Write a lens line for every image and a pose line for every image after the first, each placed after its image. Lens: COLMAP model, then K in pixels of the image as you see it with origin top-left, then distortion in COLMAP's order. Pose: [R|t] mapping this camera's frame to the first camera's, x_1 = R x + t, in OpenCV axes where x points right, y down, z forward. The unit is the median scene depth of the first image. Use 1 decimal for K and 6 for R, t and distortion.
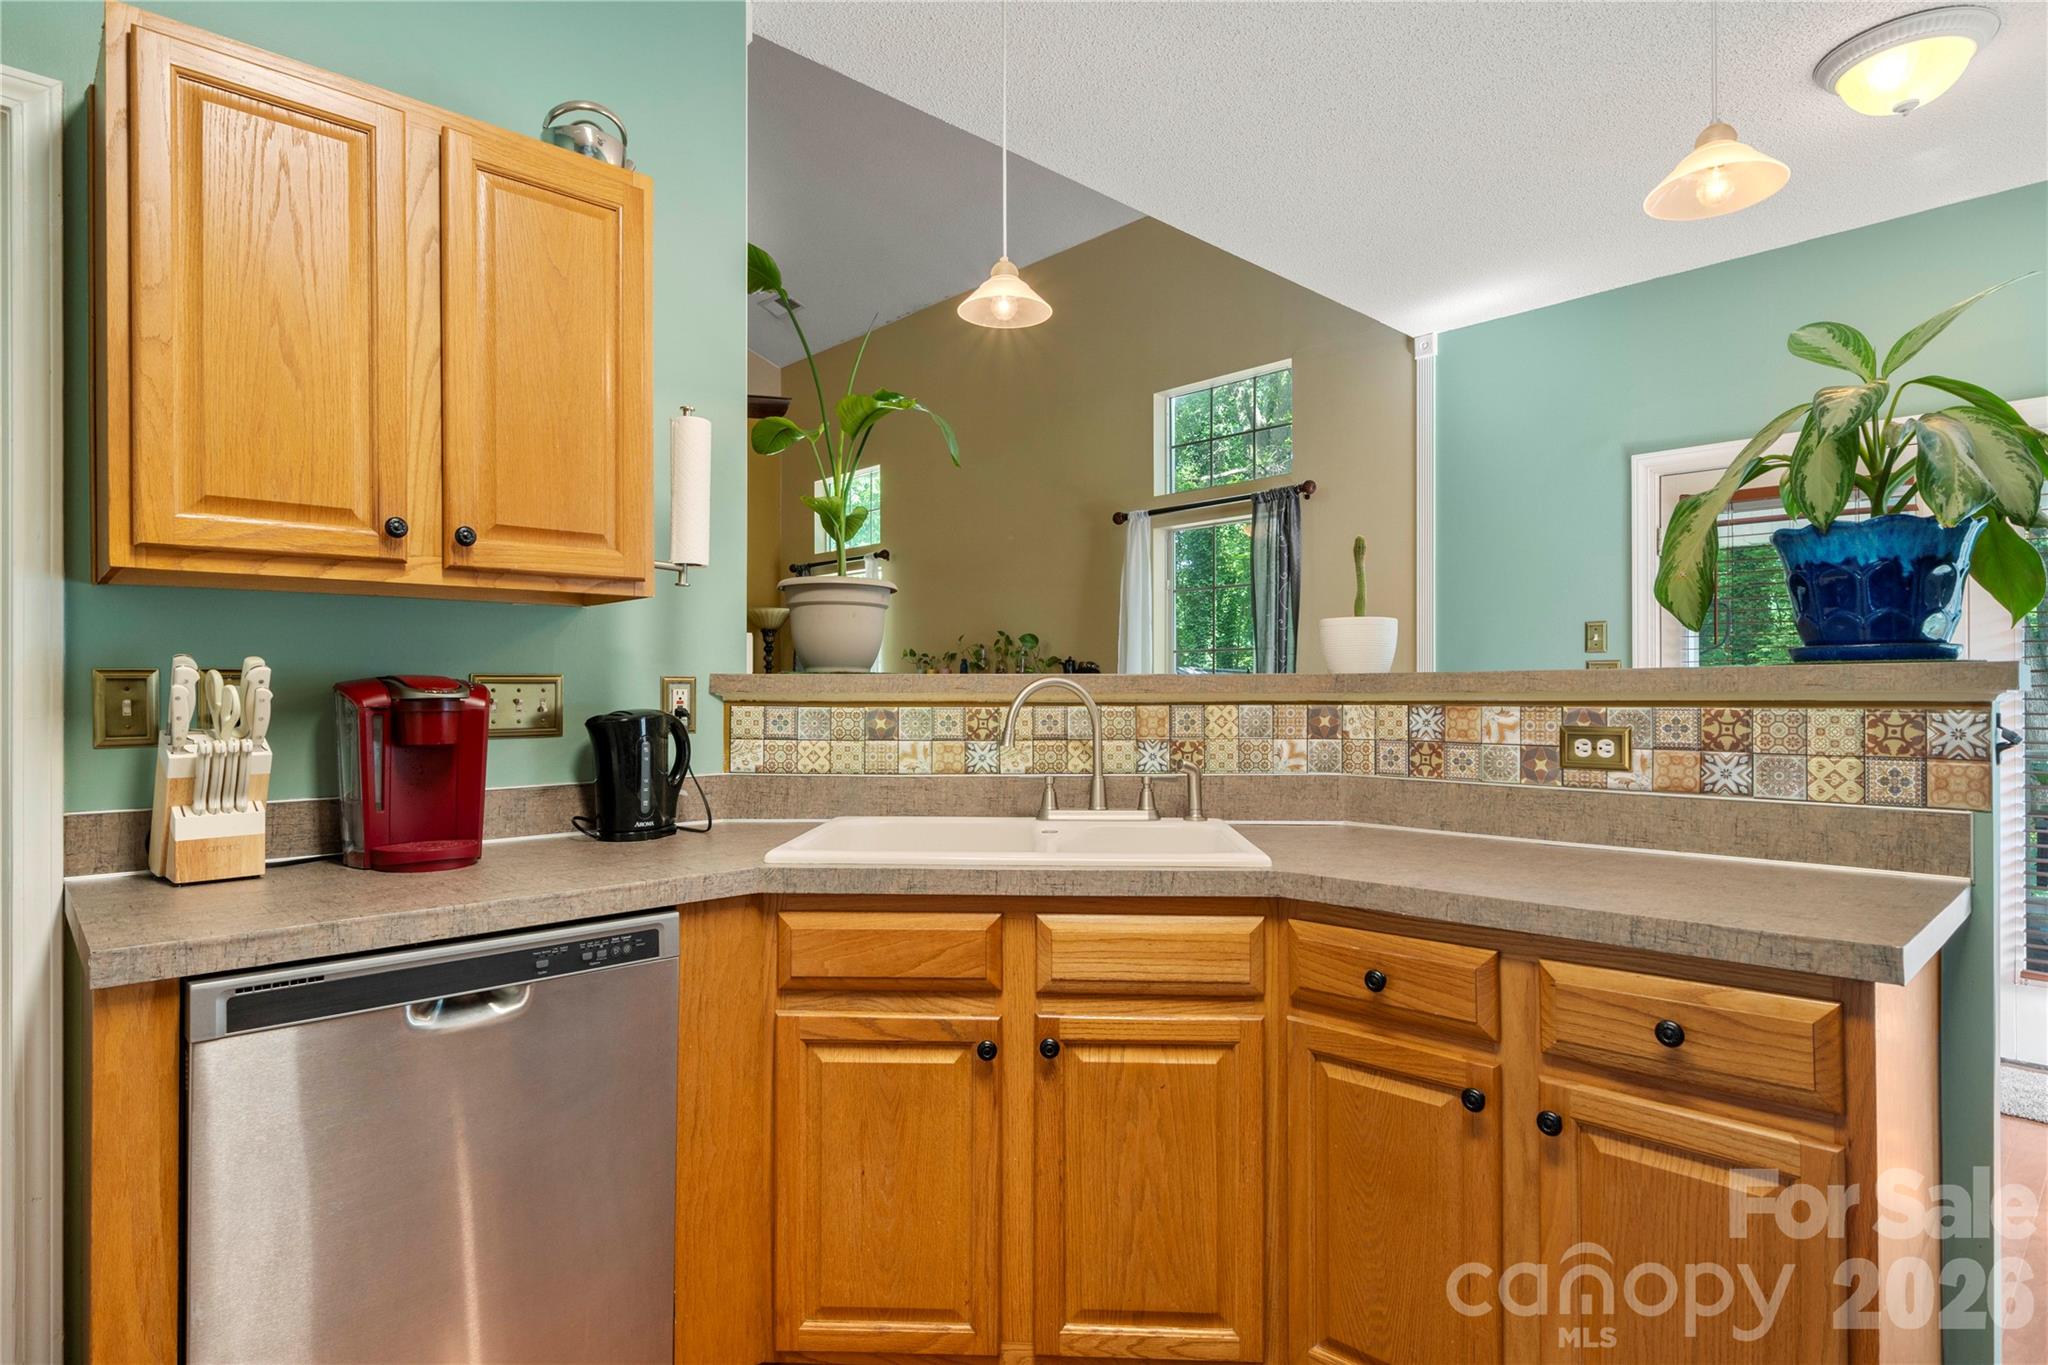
lens RADIAL K [[1089.1, 0, 1018.6], [0, 1089.1, 688.1], [0, 0, 1]] dist [0.000965, 0.000532]
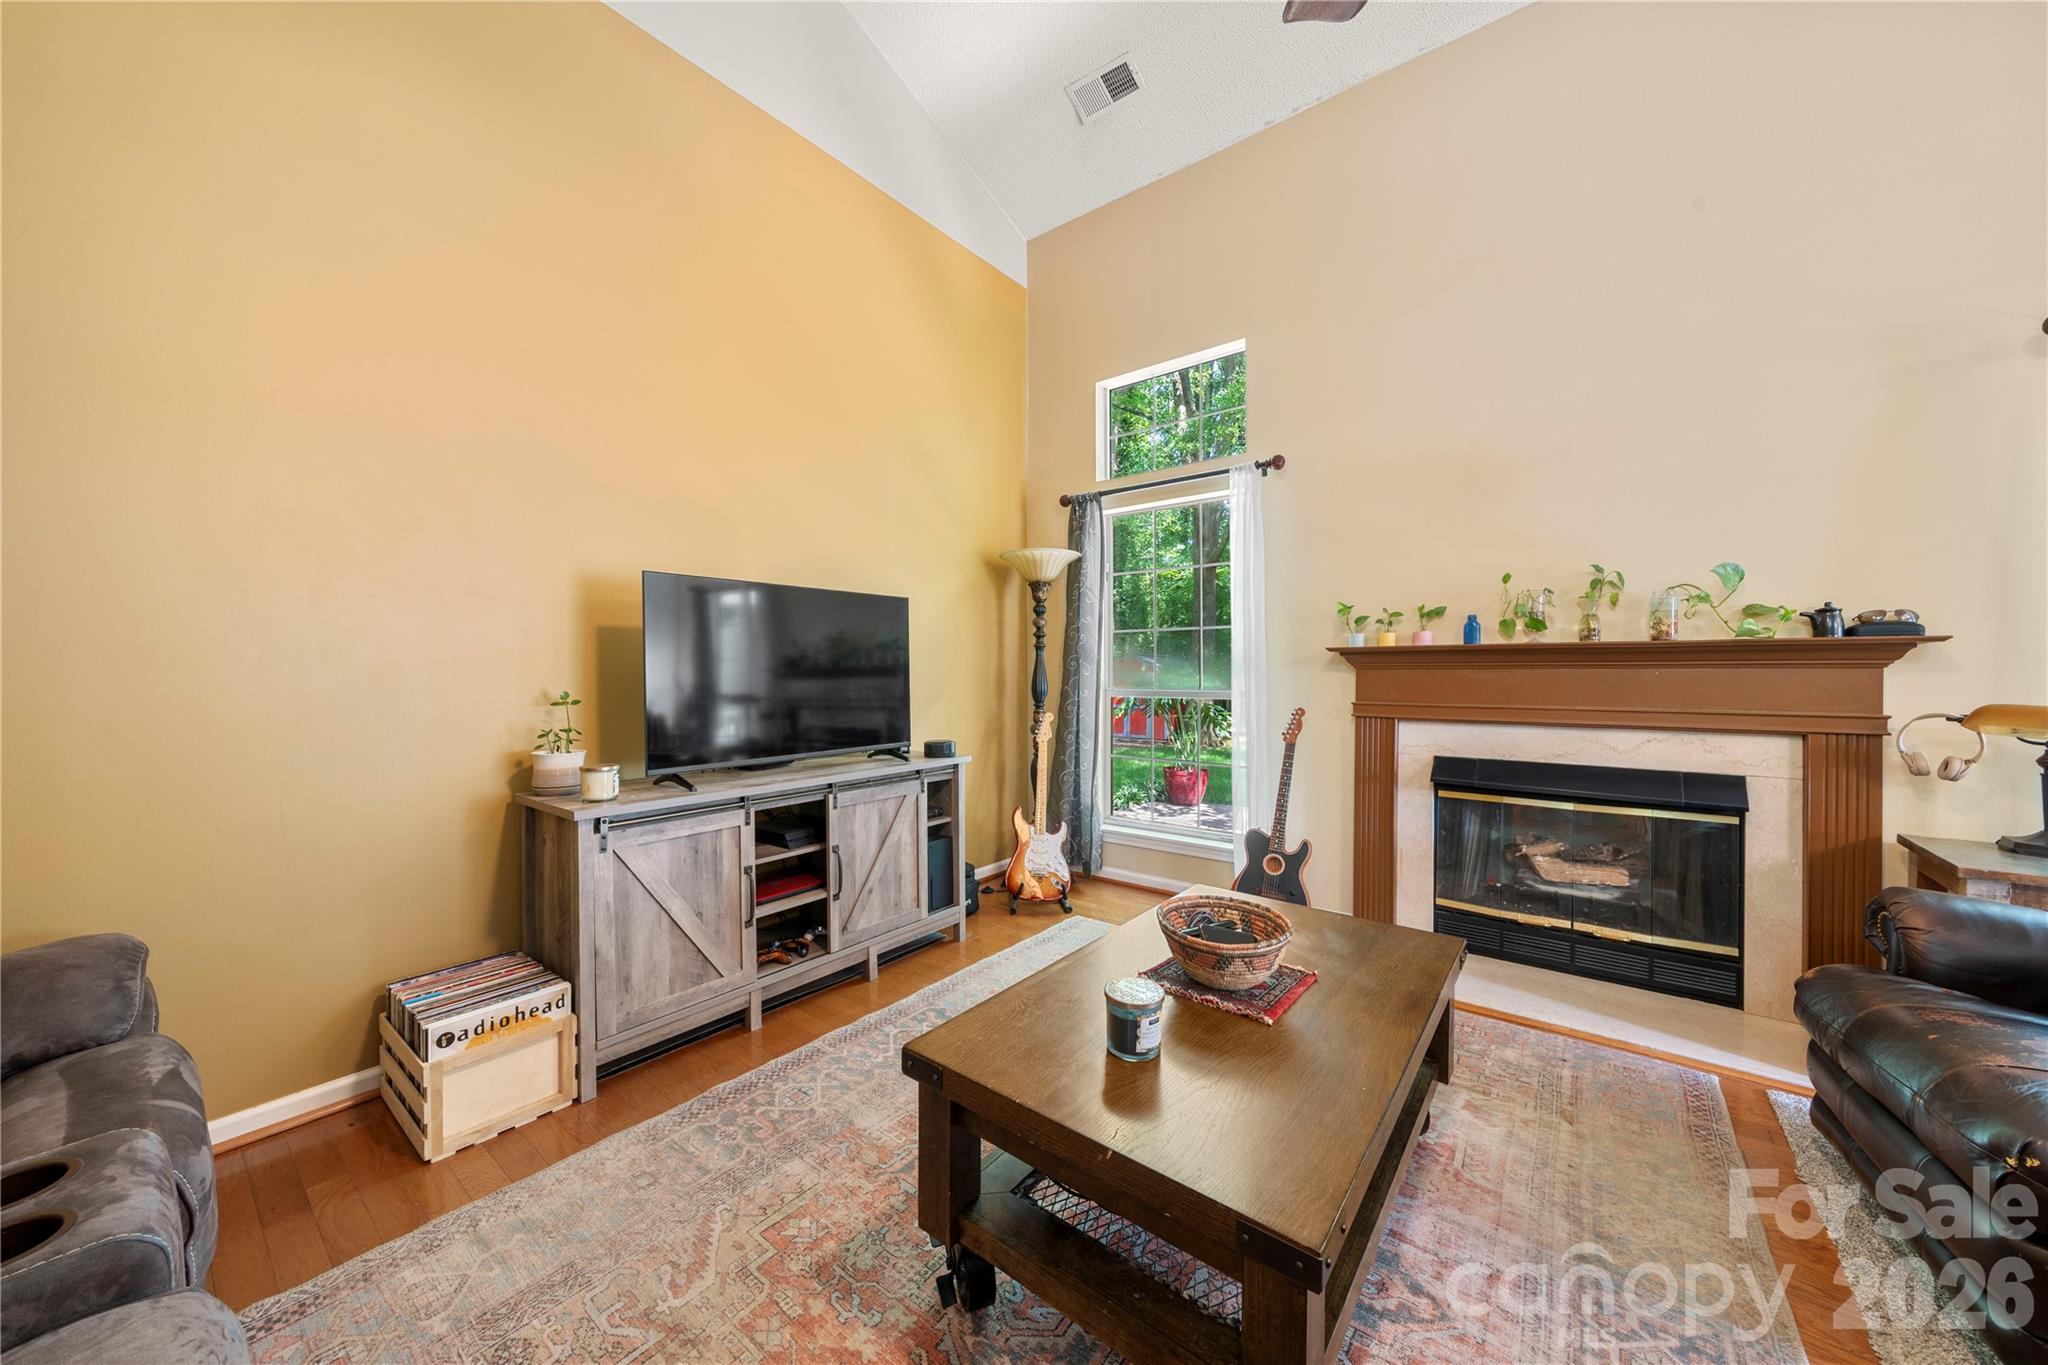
lens RADIAL K [[716.1, 0, 1019.9], [0, 716.1, 677.9], [0, 0, 1]] dist [-0.001502, -0.000293]
pose [[0.988629, -0.002415, 0.150356, -1.409997], [0.000653, 0.999931, 0.011762, 0.016615], [-0.150374, -0.011530, 0.988562, 2.409349]]
